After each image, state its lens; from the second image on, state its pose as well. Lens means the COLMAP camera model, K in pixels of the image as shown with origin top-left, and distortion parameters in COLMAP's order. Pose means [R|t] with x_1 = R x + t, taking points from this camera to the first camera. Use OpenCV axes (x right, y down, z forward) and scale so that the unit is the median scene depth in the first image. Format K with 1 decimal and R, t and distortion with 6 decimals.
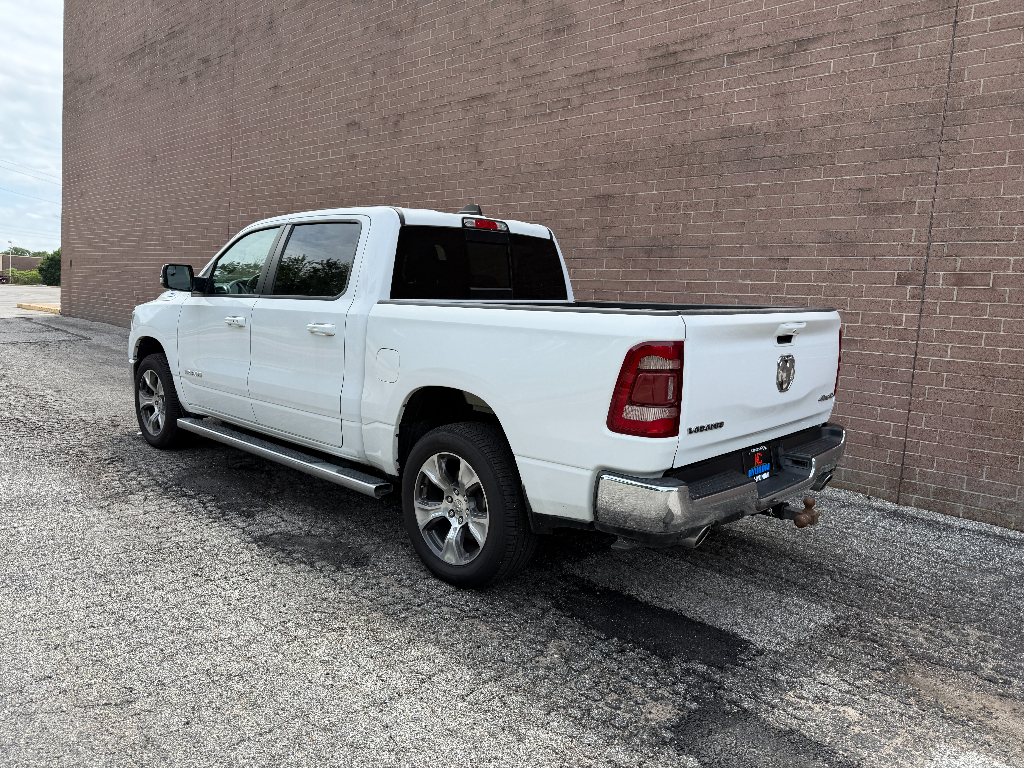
lens RADIAL K [[708.4, 0, 515.6], [0, 708.4, 380.6], [0, 0, 1]] dist [0.032392, -0.038498]
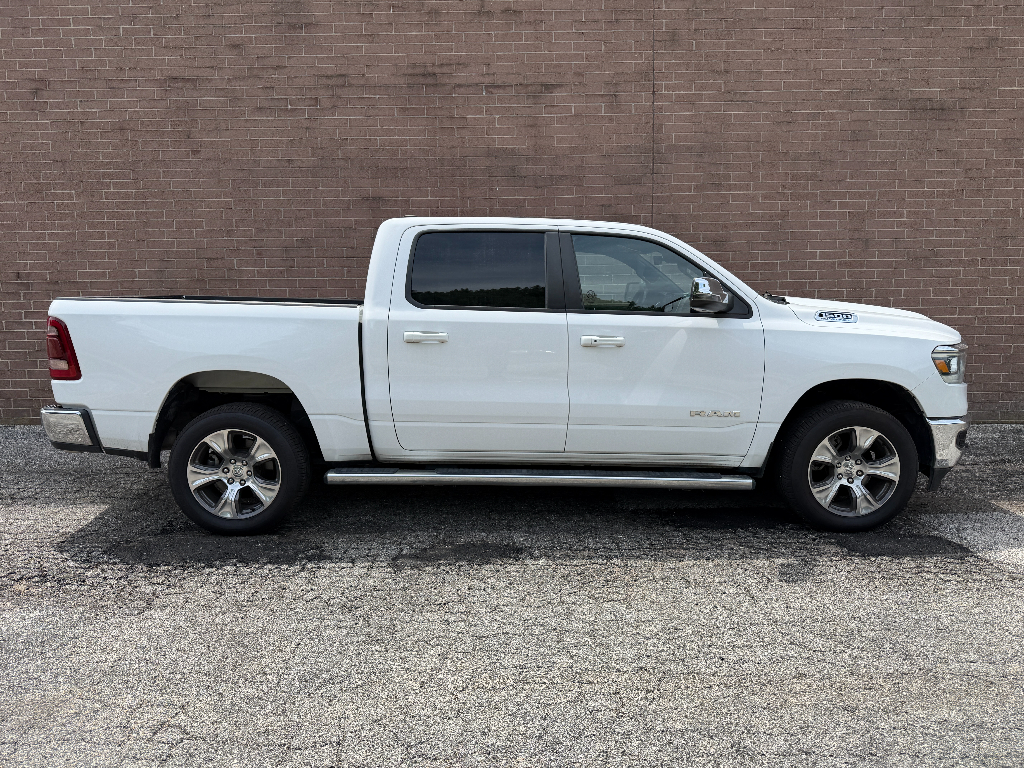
lens RADIAL K [[708.4, 0, 510.2], [0, 708.4, 386.7], [0, 0, 1]] dist [0.032392, -0.038498]
pose [[0.730884, -0.142729, 0.667411, -0.528001], [0.131138, 0.989036, 0.067900, -0.034416], [-0.669785, 0.037896, 0.741588, 0.110581]]
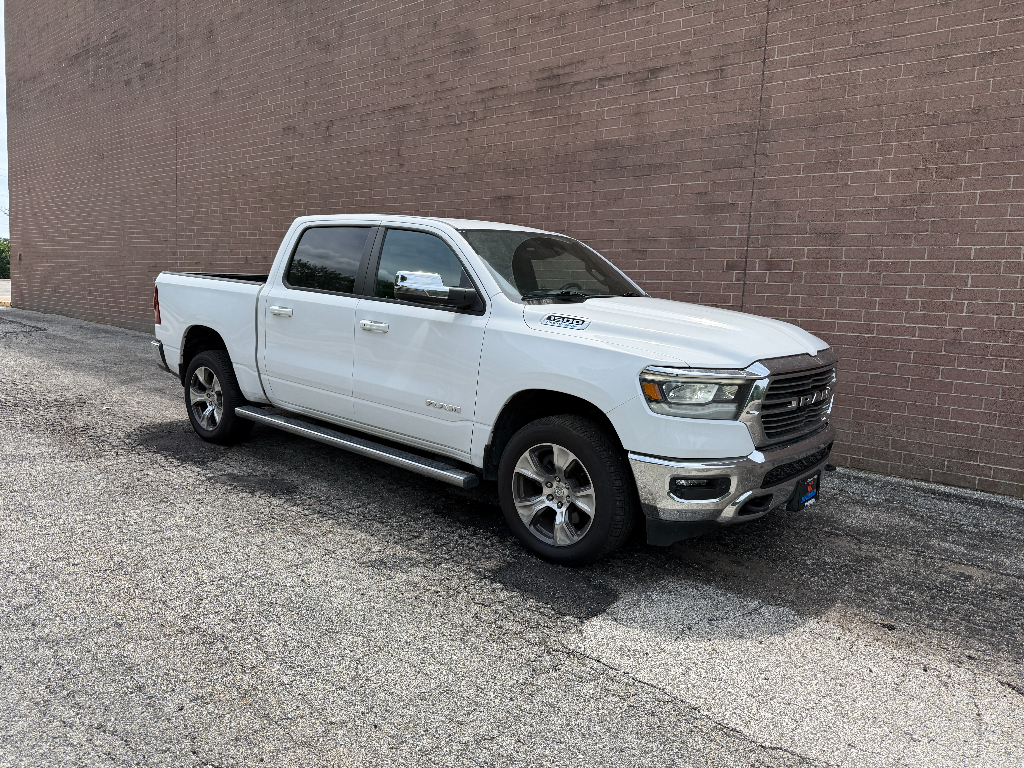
lens RADIAL K [[708.4, 0, 506.8], [0, 708.4, 386.7], [0, 0, 1]] dist [0.032392, -0.038498]
pose [[0.998658, -0.020752, 0.047443, 0.074857], [0.019522, 0.999465, 0.026232, 0.024898], [-0.047962, -0.025270, 0.998529, -0.196839]]
